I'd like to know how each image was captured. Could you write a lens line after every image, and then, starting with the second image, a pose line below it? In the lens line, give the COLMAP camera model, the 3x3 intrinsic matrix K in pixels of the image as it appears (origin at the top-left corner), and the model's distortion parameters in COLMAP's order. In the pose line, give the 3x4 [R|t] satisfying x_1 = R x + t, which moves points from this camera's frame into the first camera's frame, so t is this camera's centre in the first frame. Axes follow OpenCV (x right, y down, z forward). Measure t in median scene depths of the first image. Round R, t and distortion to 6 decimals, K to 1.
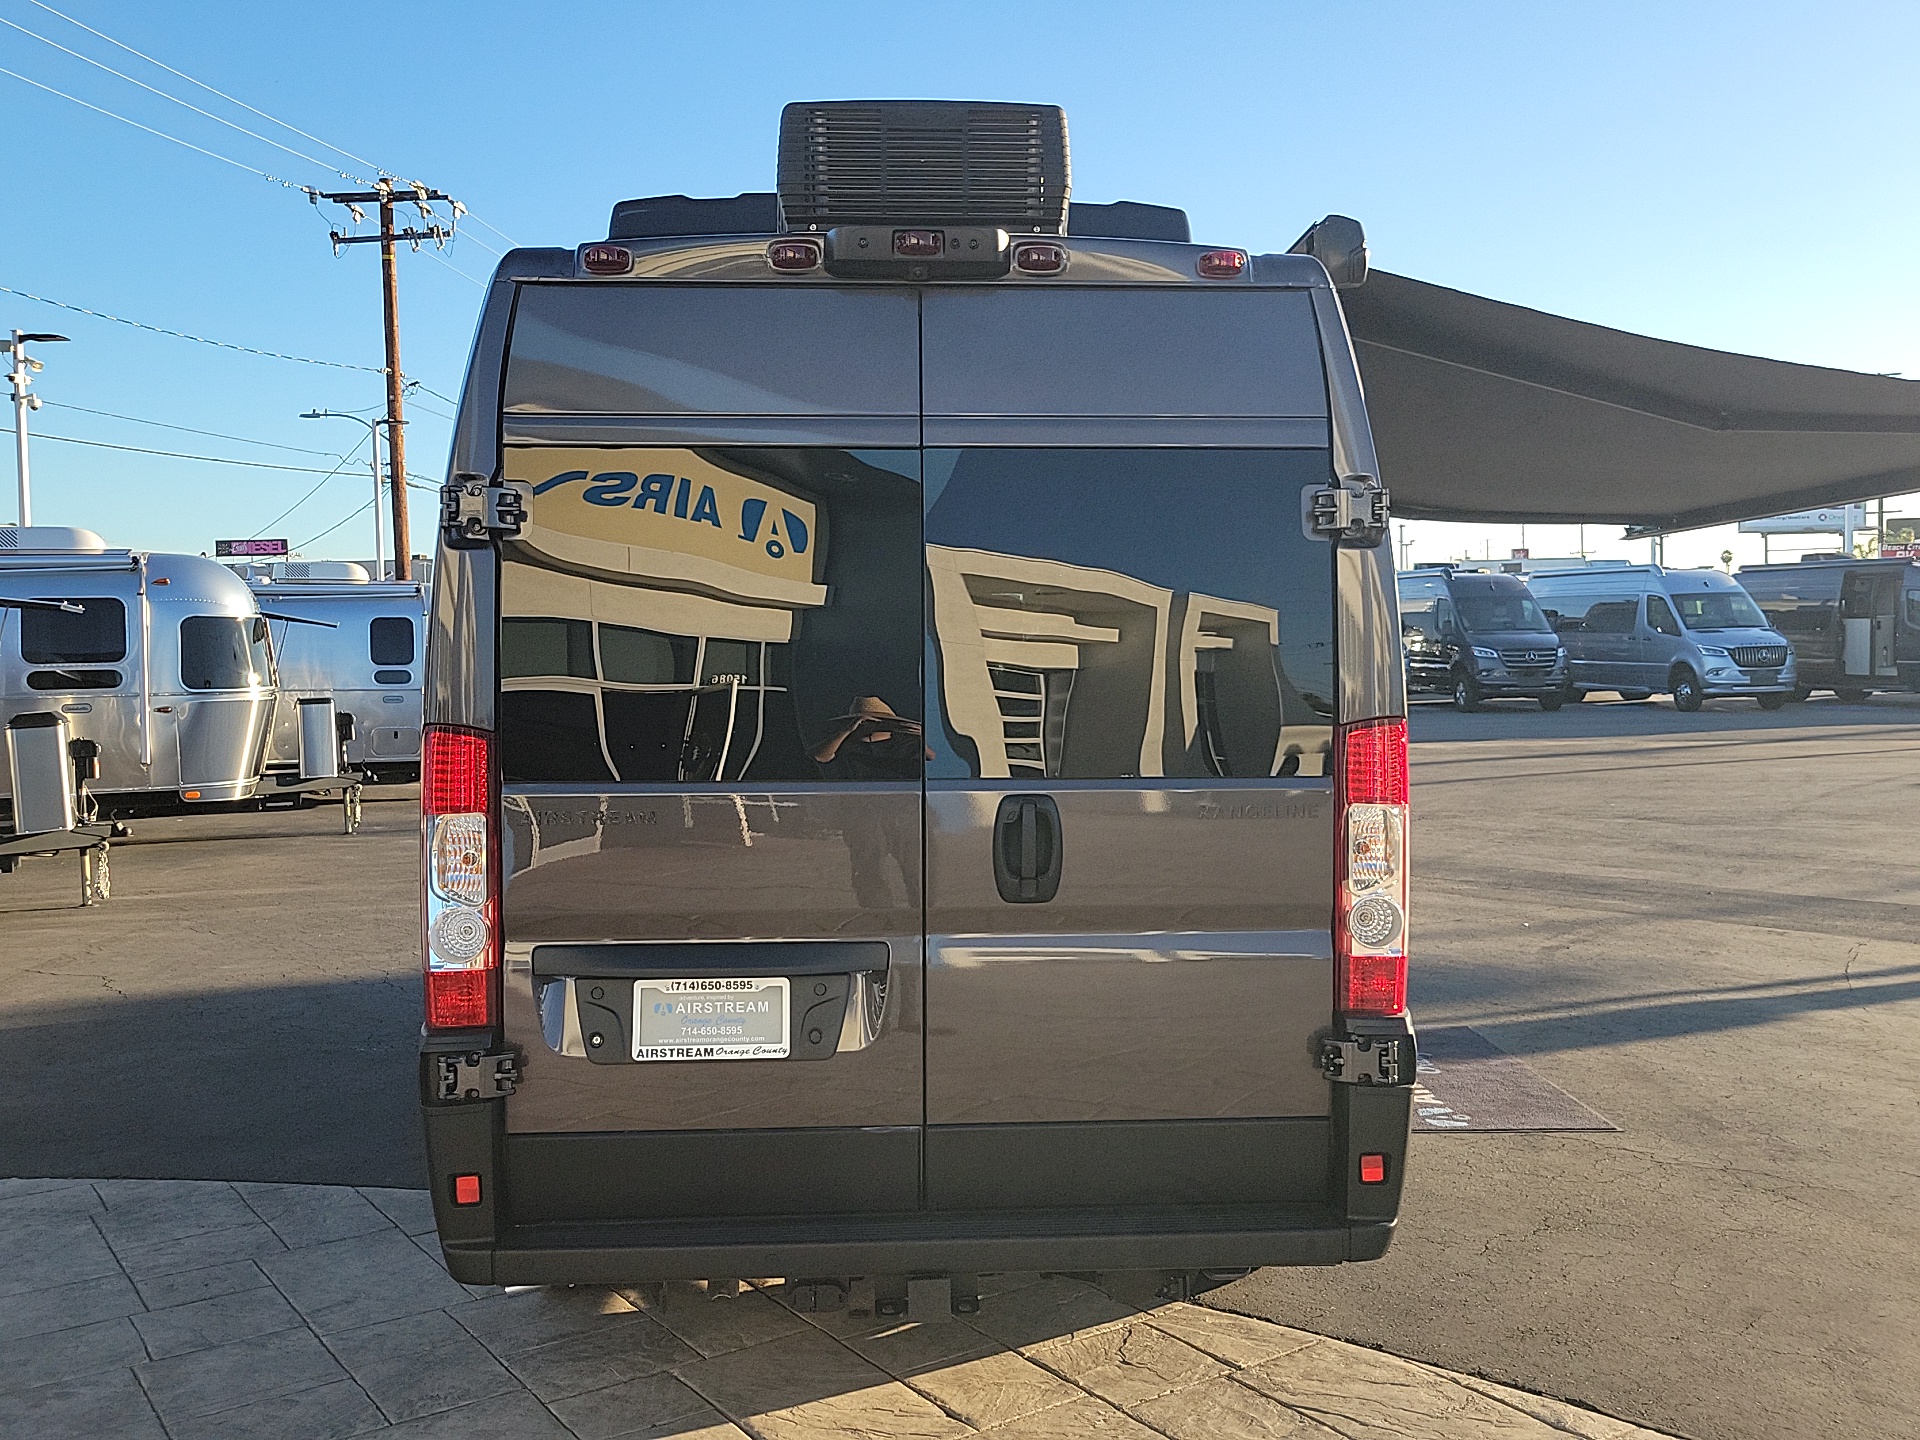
lens RADIAL K [[1707.3, 0, 955.1], [0, 1707.3, 700.9], [0, 0, 1]] dist [0.036352, 0.016473]
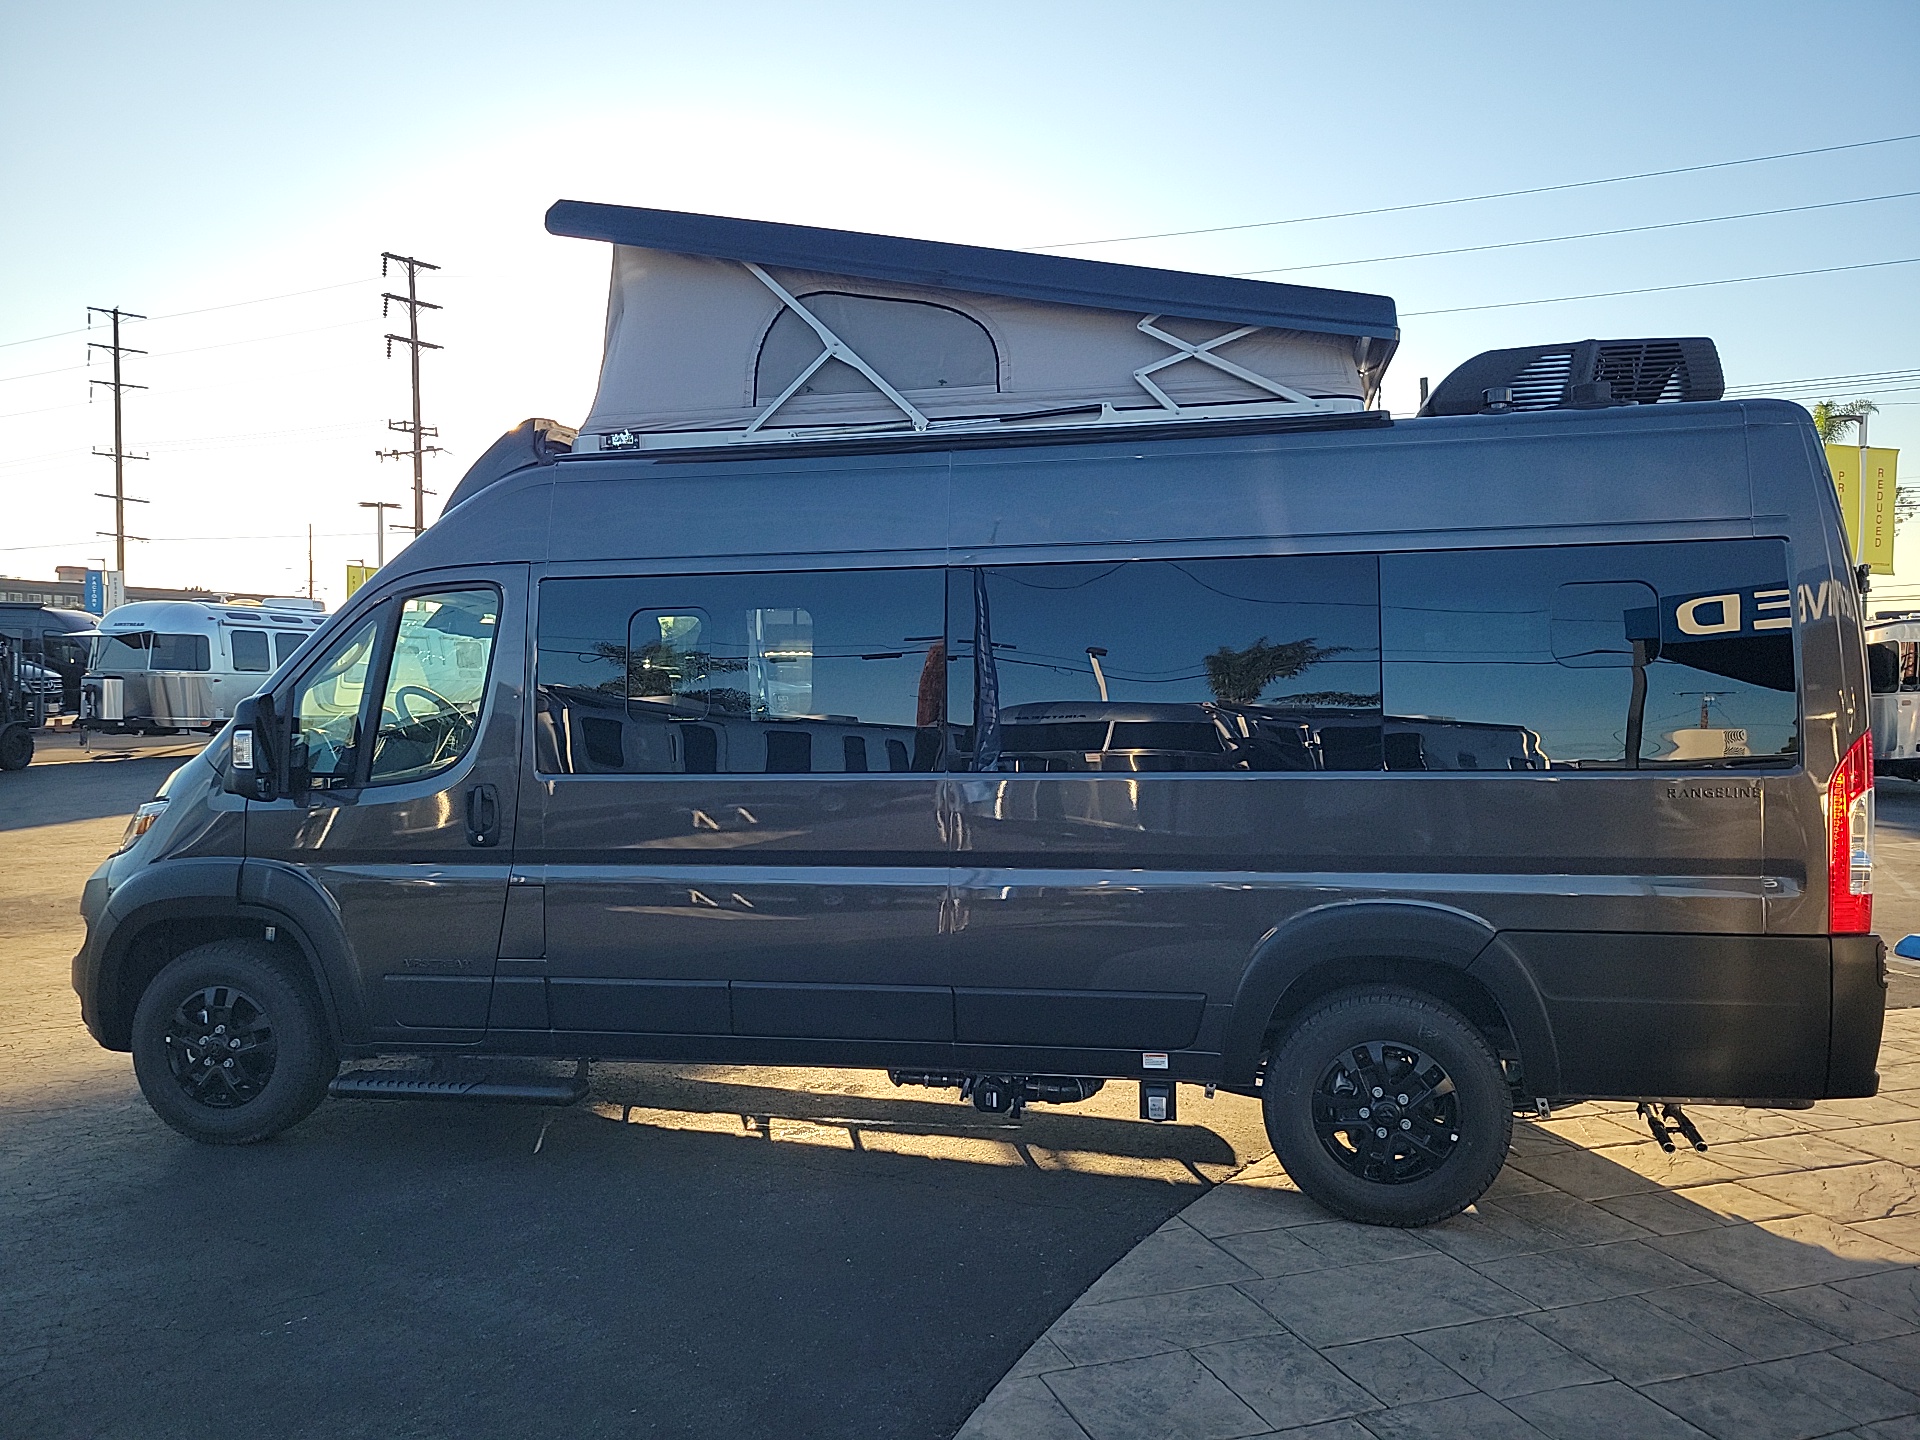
lens RADIAL K [[1449.4, 0, 960.0], [0, 1449.4, 720.0], [0, 0, 1]] dist [0.044720, -0.007164]
pose [[0.256903, -0.015191, 0.966318, -1.688484], [0.015883, 0.999808, 0.011495, -0.019344], [-0.966307, 0.012395, 0.257095, 1.402696]]
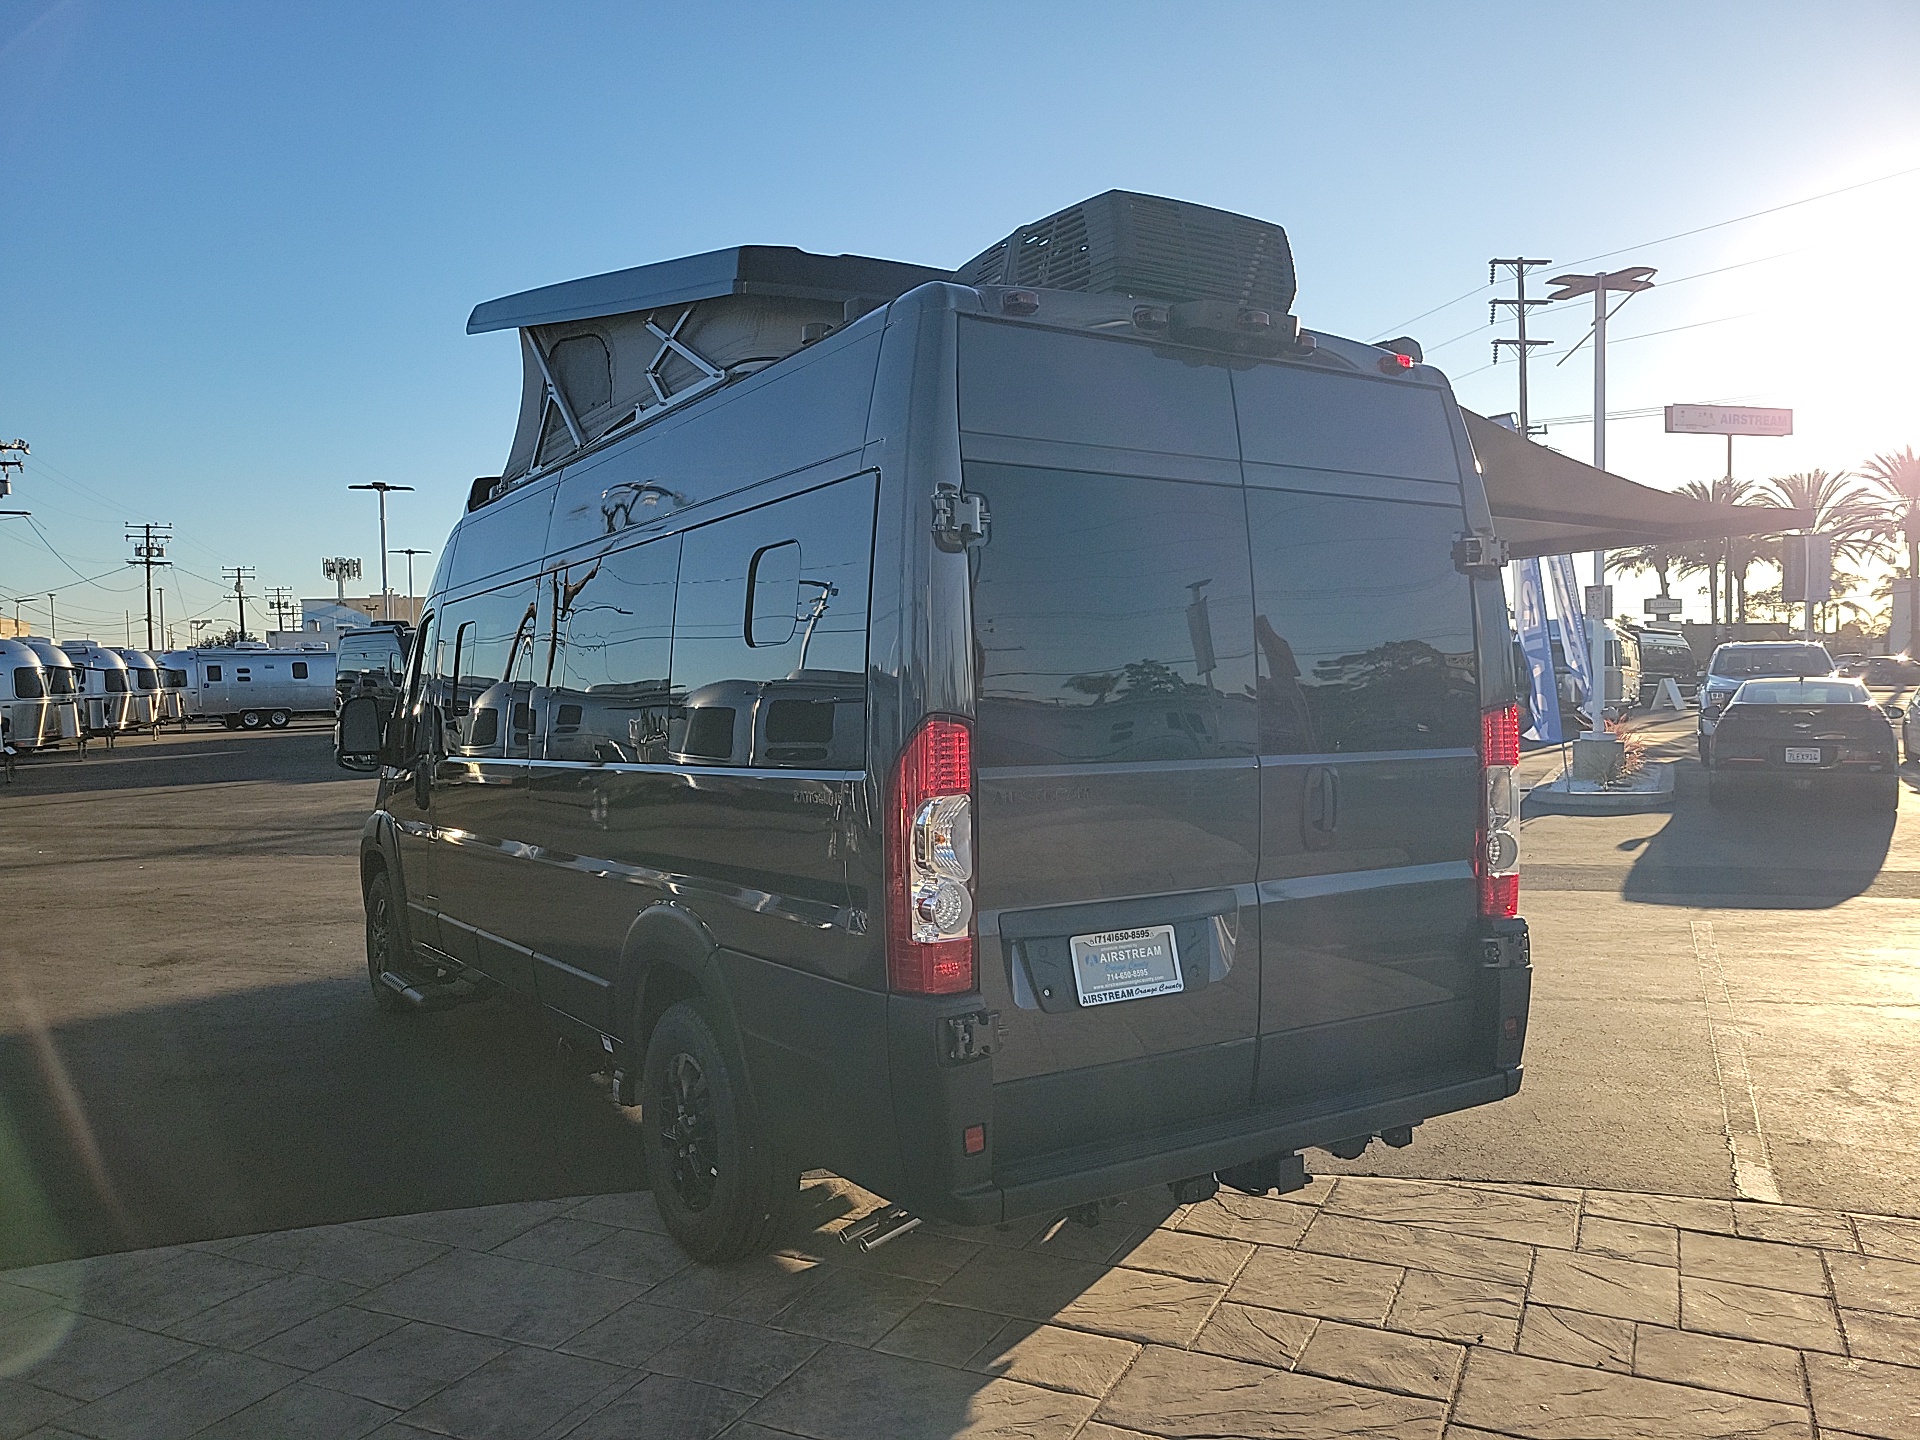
lens RADIAL K [[1449.4, 0, 960.0], [0, 1449.4, 720.0], [0, 0, 1]] dist [0.044720, -0.007164]
pose [[0.870570, -0.013597, 0.491856, -0.716659], [0.018526, 0.999815, -0.005151, 0.021693], [-0.491695, 0.013596, 0.870661, 0.189018]]
